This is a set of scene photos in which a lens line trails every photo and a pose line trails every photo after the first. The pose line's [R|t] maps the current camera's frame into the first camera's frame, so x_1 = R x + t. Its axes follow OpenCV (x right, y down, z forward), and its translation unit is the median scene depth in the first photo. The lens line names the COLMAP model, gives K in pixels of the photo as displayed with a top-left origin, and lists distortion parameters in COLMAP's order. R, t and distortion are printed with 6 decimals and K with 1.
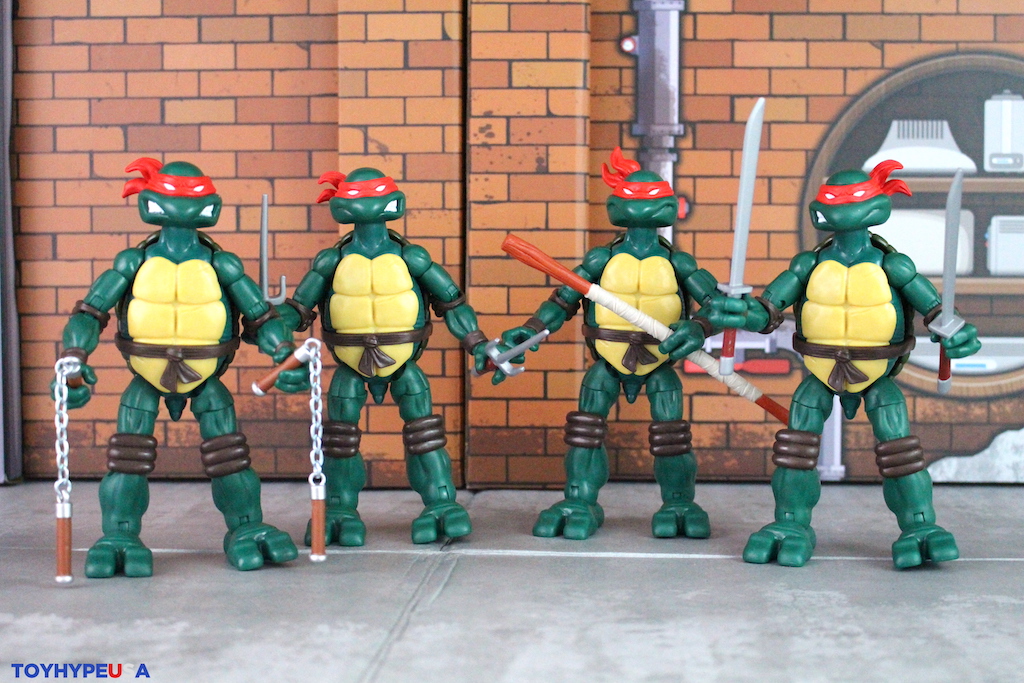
lens RADIAL K [[1766.9, 0, 510.6], [0, 1766.9, 339.2], [0, 0, 1]] dist [-0.001224, -0.078070]
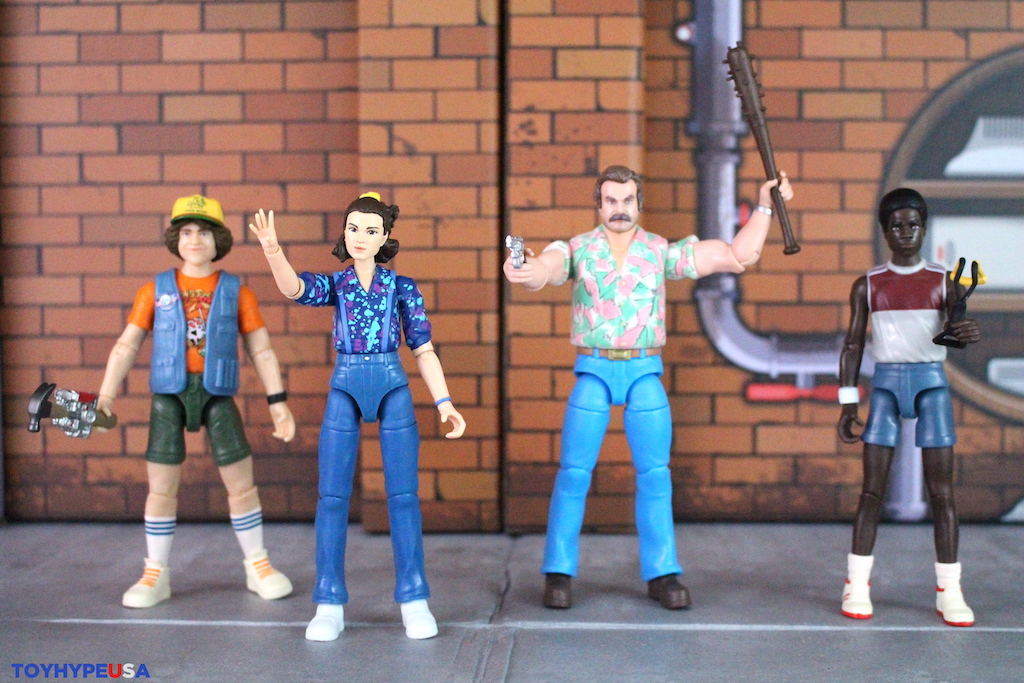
lens RADIAL K [[1555.9, 0, 514.0], [0, 1555.9, 343.1], [0, 0, 1]] dist [-0.043731, 0.045811]
pose [[0.999841, -0.002675, 0.017613, -0.033644], [0.002753, 0.999987, -0.004382, -0.006714], [-0.017601, 0.004430, 0.999835, 0.218701]]
